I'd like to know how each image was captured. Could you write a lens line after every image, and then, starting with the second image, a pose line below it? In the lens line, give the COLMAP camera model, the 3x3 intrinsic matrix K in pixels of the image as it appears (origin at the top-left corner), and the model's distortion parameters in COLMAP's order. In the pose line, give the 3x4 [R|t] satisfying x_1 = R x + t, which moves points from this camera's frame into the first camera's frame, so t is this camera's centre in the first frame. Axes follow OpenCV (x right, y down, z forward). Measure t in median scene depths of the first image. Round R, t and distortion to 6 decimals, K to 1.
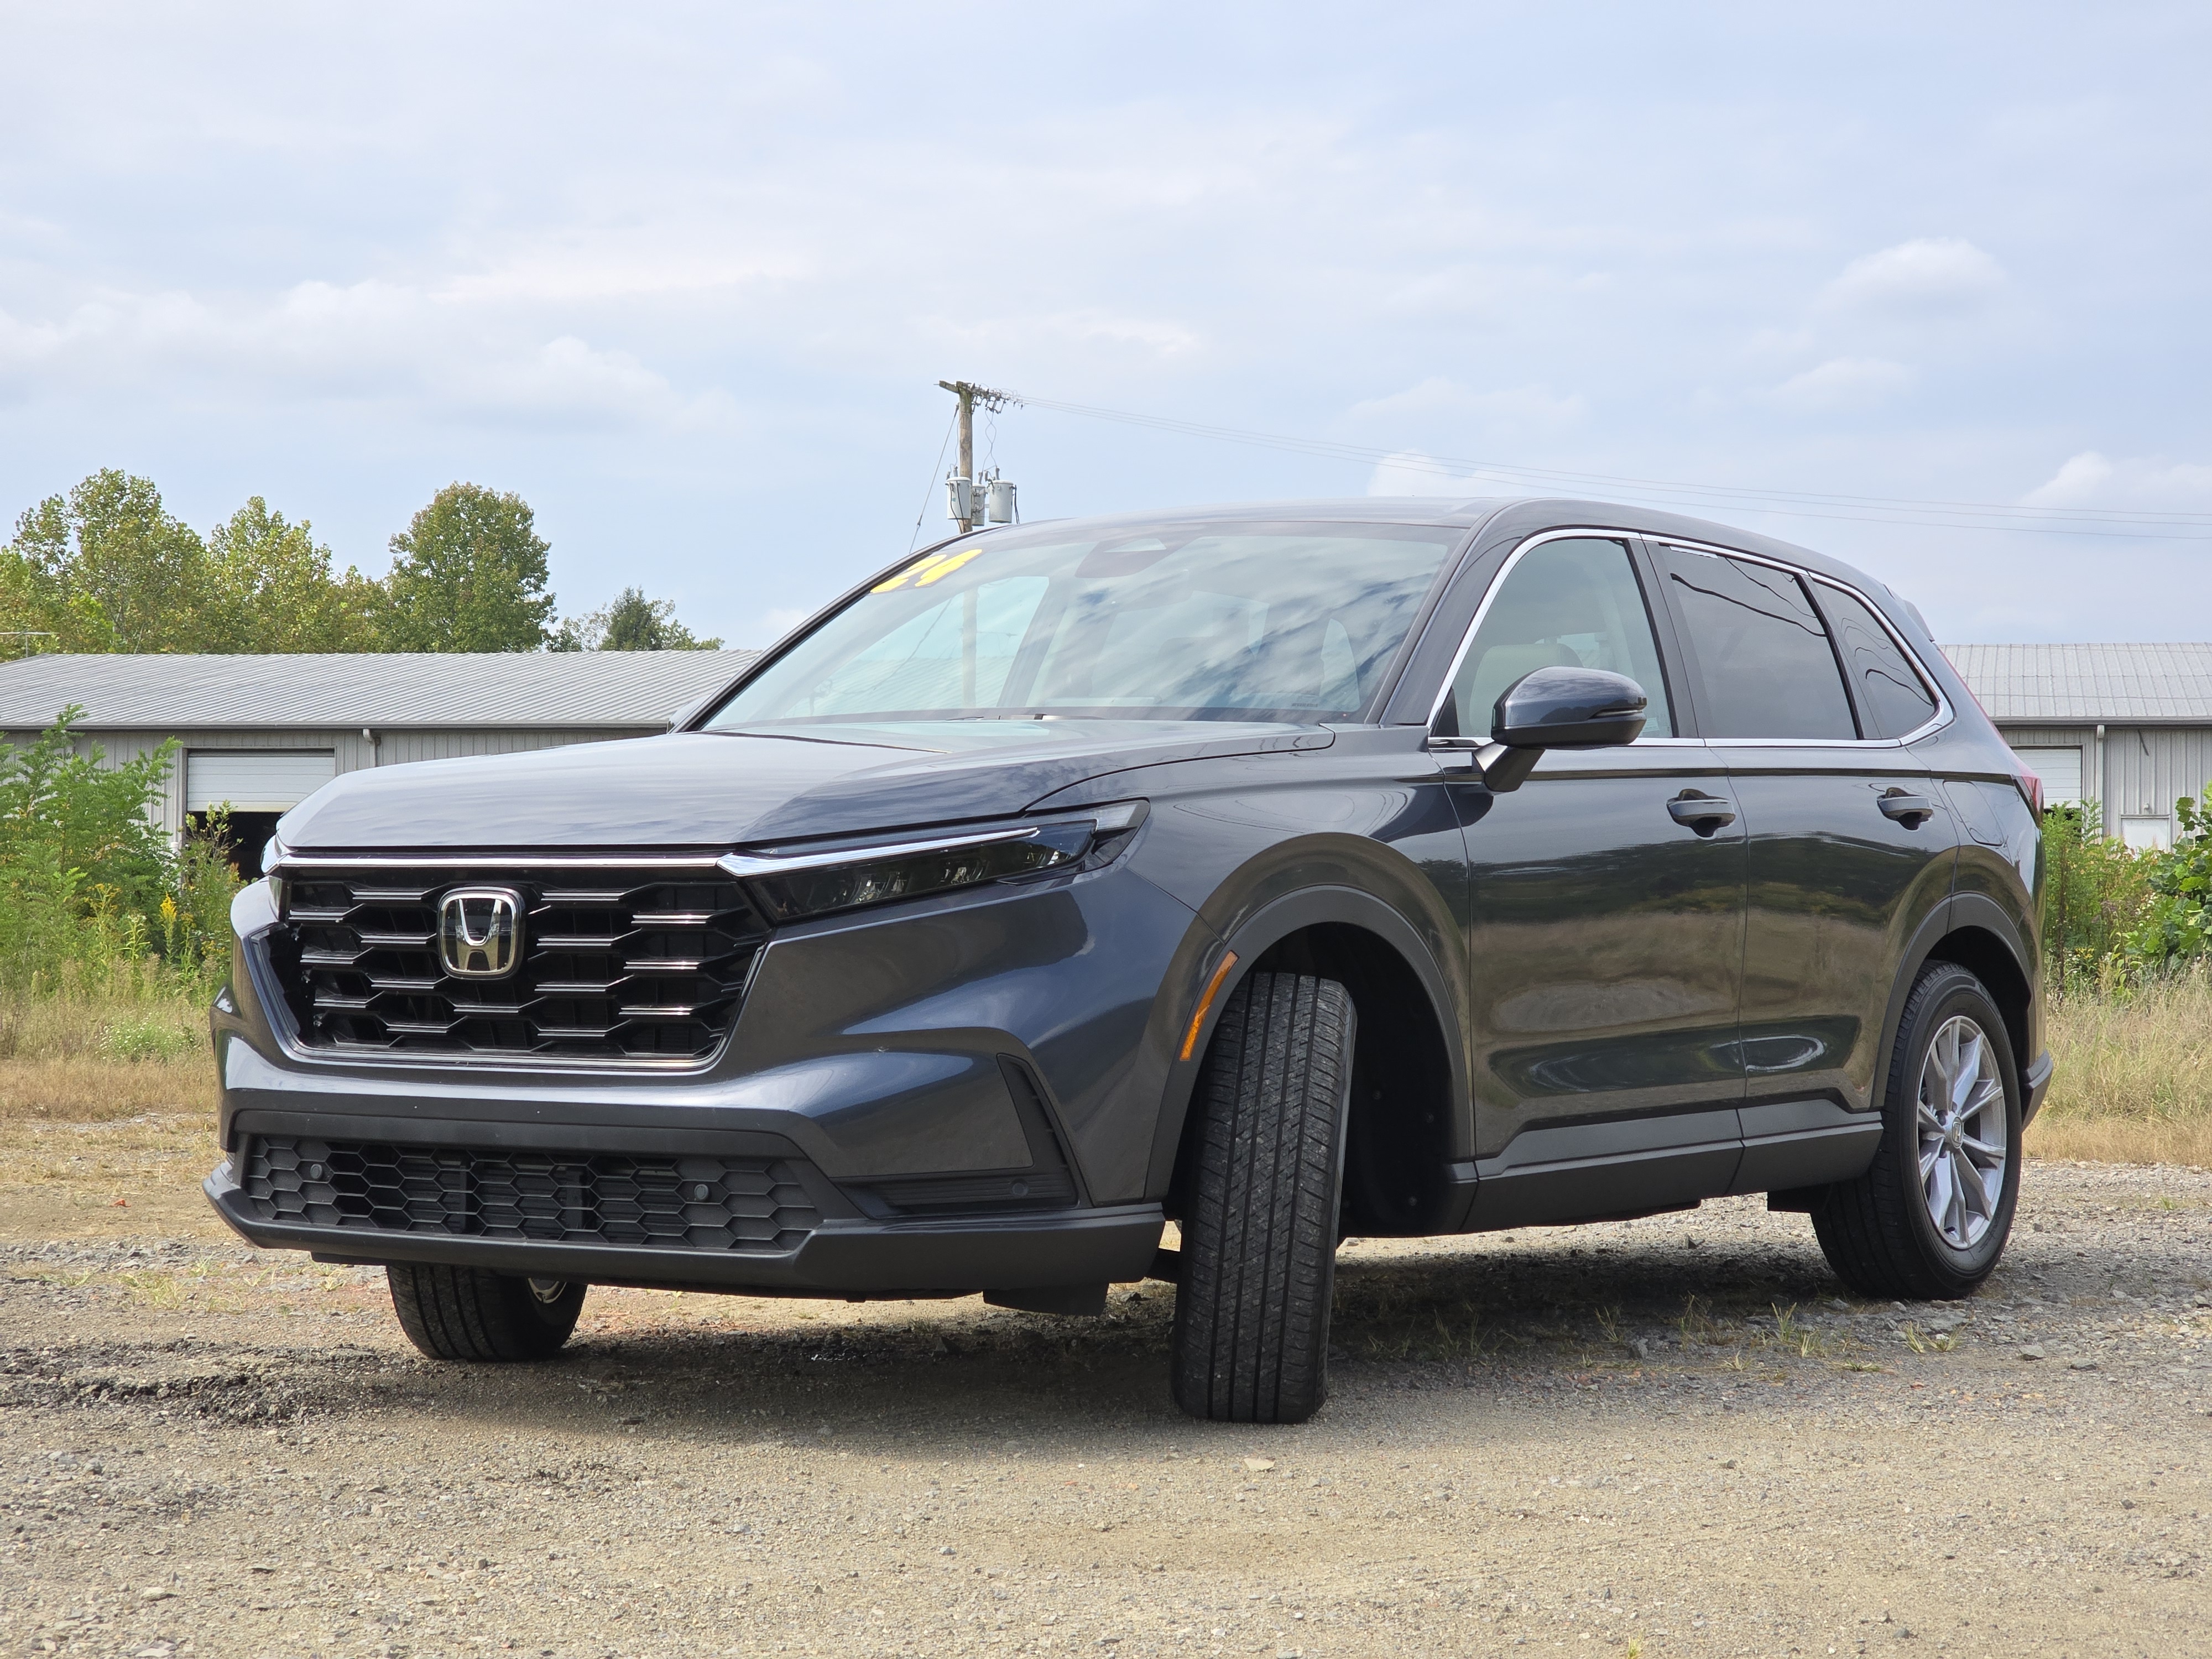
lens RADIAL K [[4386.1, 0, 1106.0], [0, 4386.1, 829.5], [0, 0, 1]] dist [-0.706720, 10.019020]
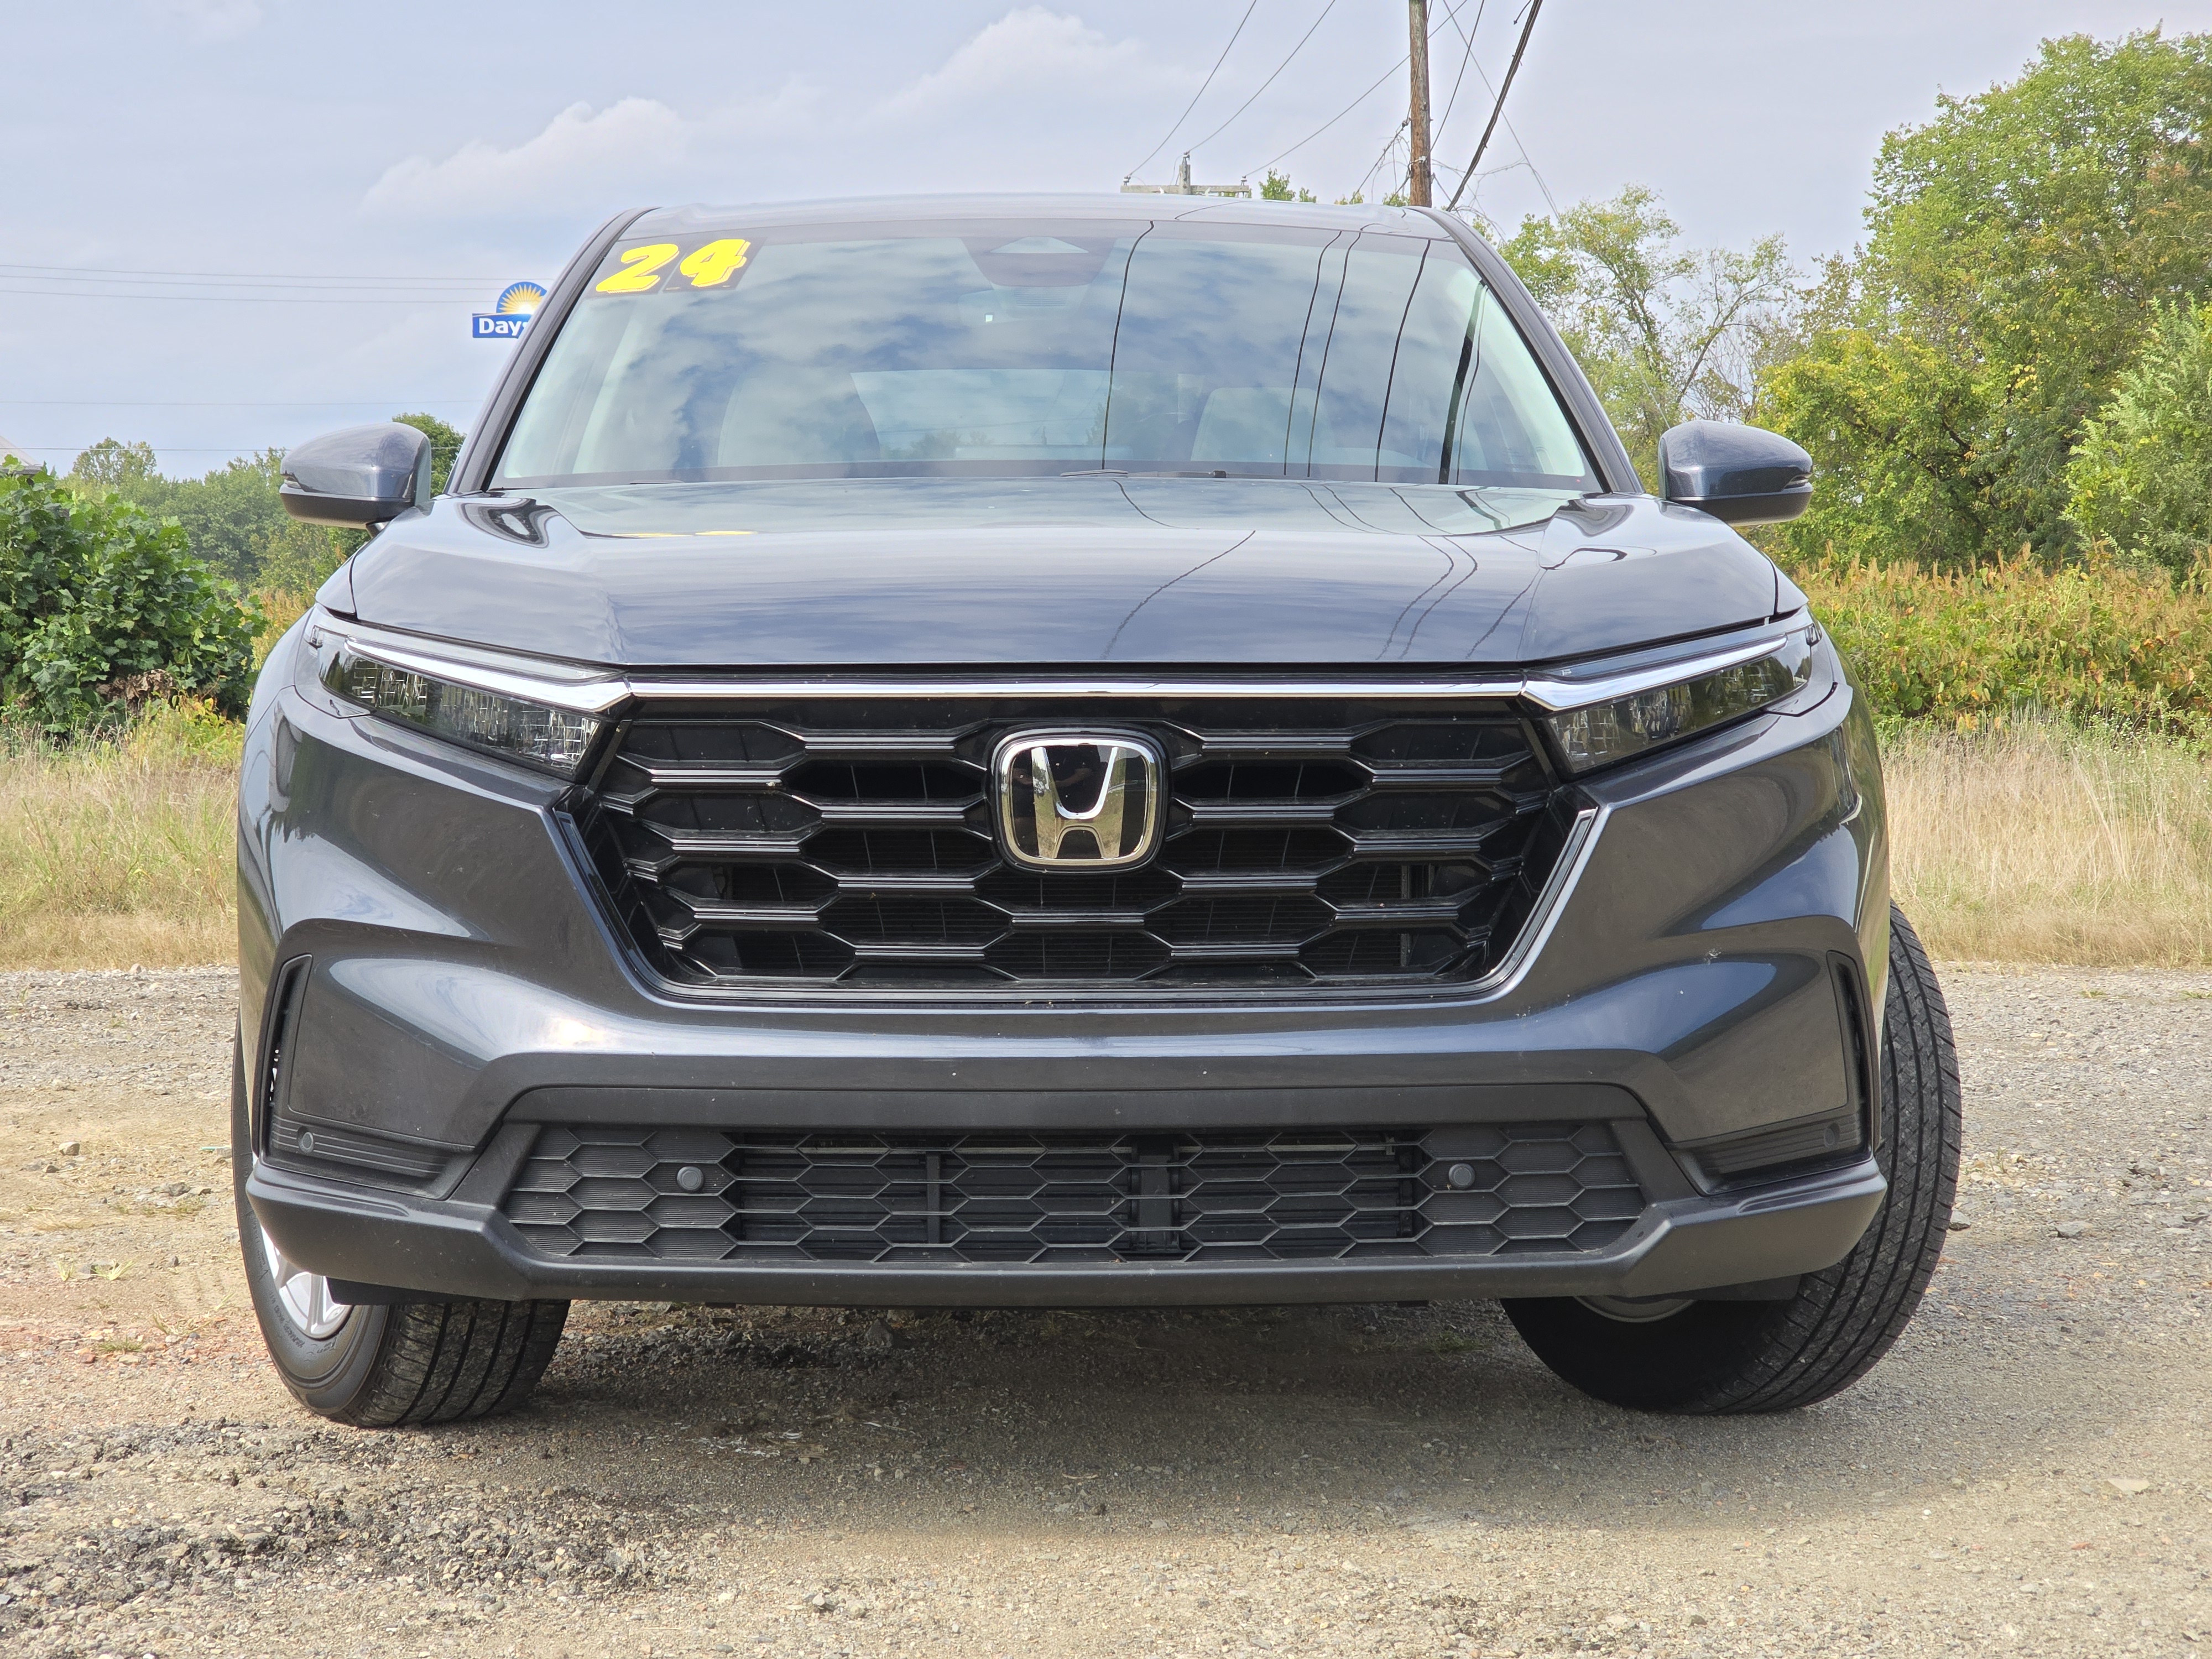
lens RADIAL K [[4386.1, 0, 1106.0], [0, 4386.1, 829.5], [0, 0, 1]] dist [-0.706720, 10.019020]
pose [[0.839767, -0.028830, 0.542181, -0.488773], [-0.000881, 0.998516, 0.054460, -0.007261], [-0.542946, -0.046212, 0.838495, 0.446298]]
